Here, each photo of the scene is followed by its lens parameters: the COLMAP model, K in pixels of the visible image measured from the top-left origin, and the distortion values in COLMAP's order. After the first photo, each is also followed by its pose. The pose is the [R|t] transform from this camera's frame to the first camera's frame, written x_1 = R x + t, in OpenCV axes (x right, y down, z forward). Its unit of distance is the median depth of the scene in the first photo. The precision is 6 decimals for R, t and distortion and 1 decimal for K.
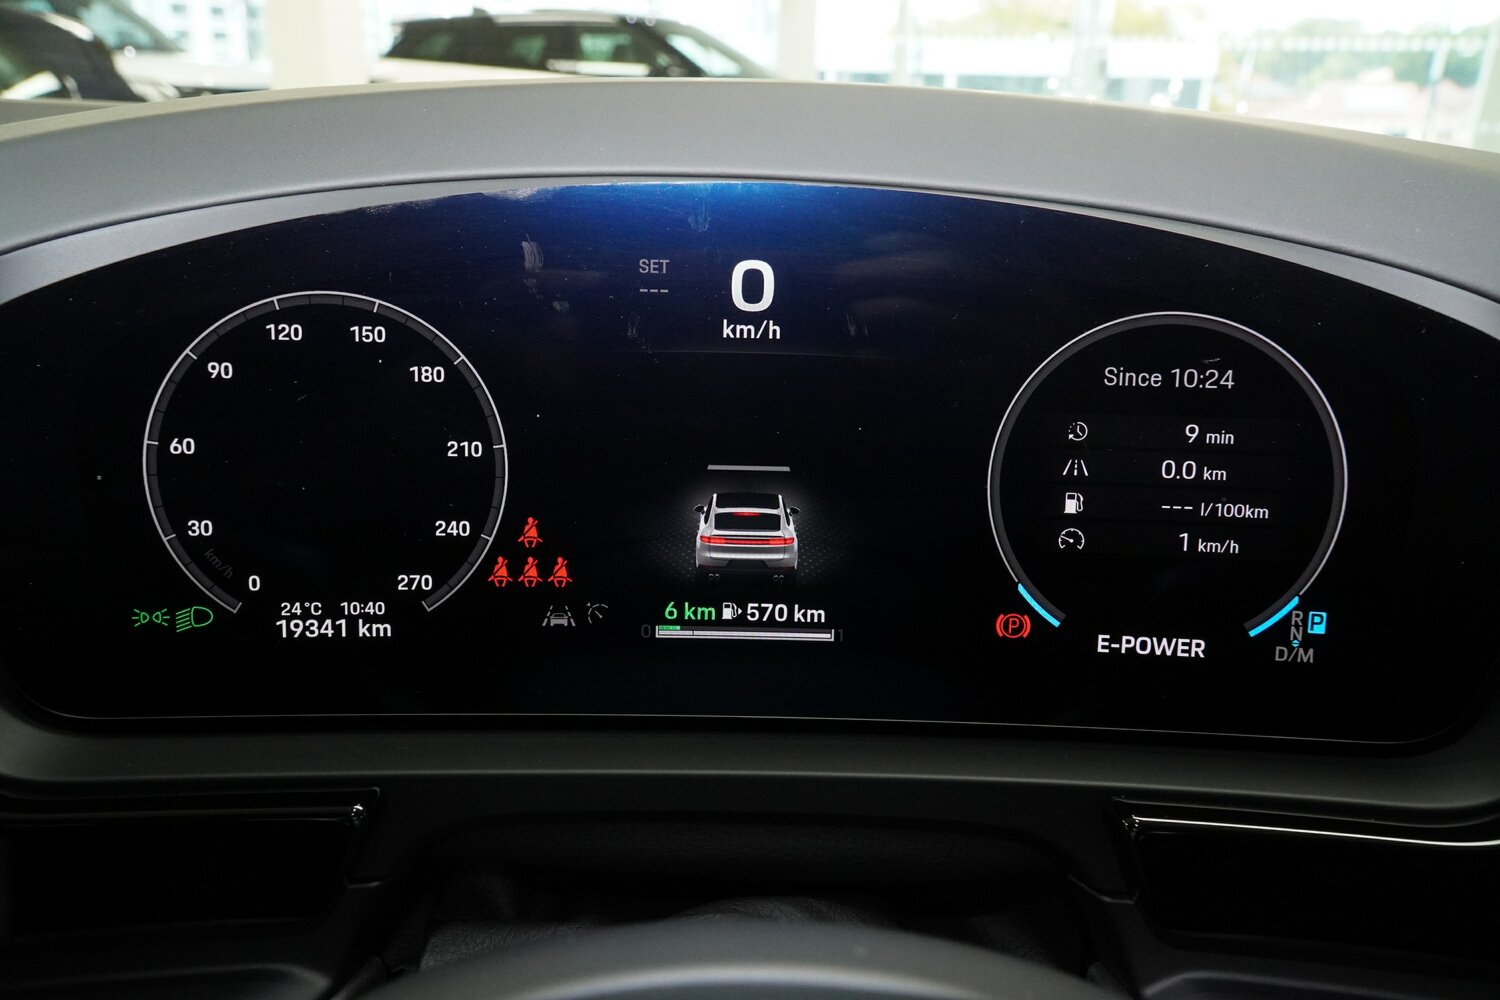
lens RADIAL K [[1266.5, 0, 747.4], [0, 1266.5, 504.9], [0, 0, 1]] dist [0.019772, 0.006373]
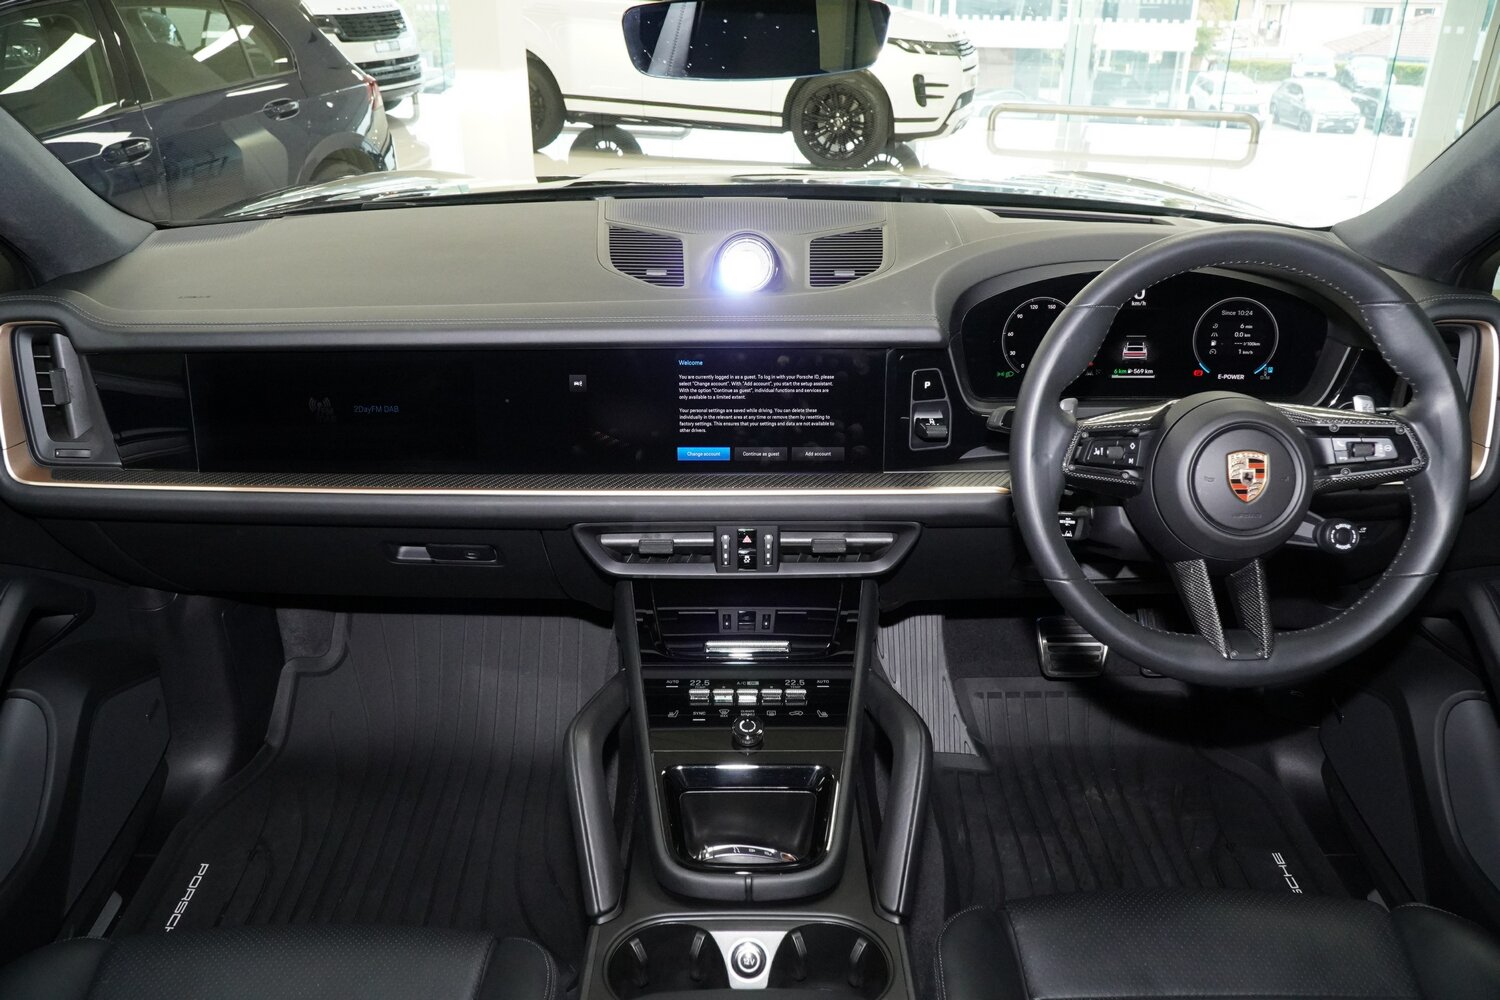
lens RADIAL K [[1121.0, 0, 761.5], [0, 1121.0, 503.5], [0, 0, 1]] dist [-0.024837, 0.003989]
pose [[0.999459, -0.019846, -0.026230, -1.172294], [0.022399, 0.994641, 0.100931, 0.122491], [0.024086, -0.101464, 0.994548, -2.814287]]
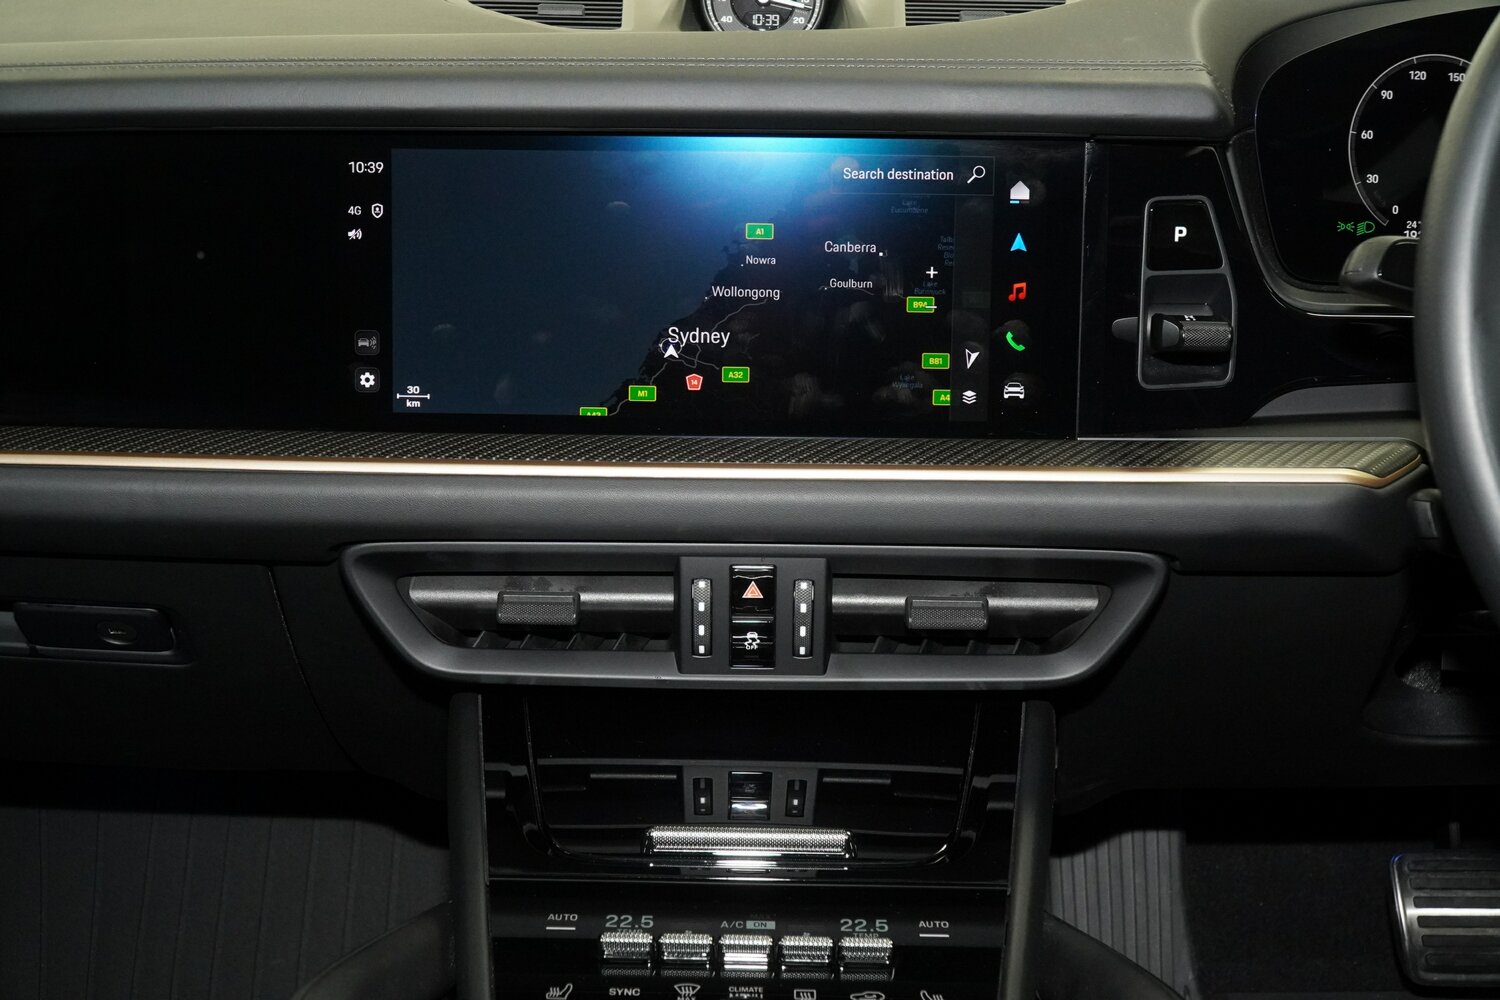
lens RADIAL K [[2006.6, 0, 751.5], [0, 2006.6, 506.2], [0, 0, 1]] dist [-0.035101, 0.000000]
pose [[0.998859, -0.009392, -0.046833, -1.189845], [0.008545, 0.999797, -0.018266, 0.538468], [0.046995, 0.017845, 0.998736, -1.954985]]
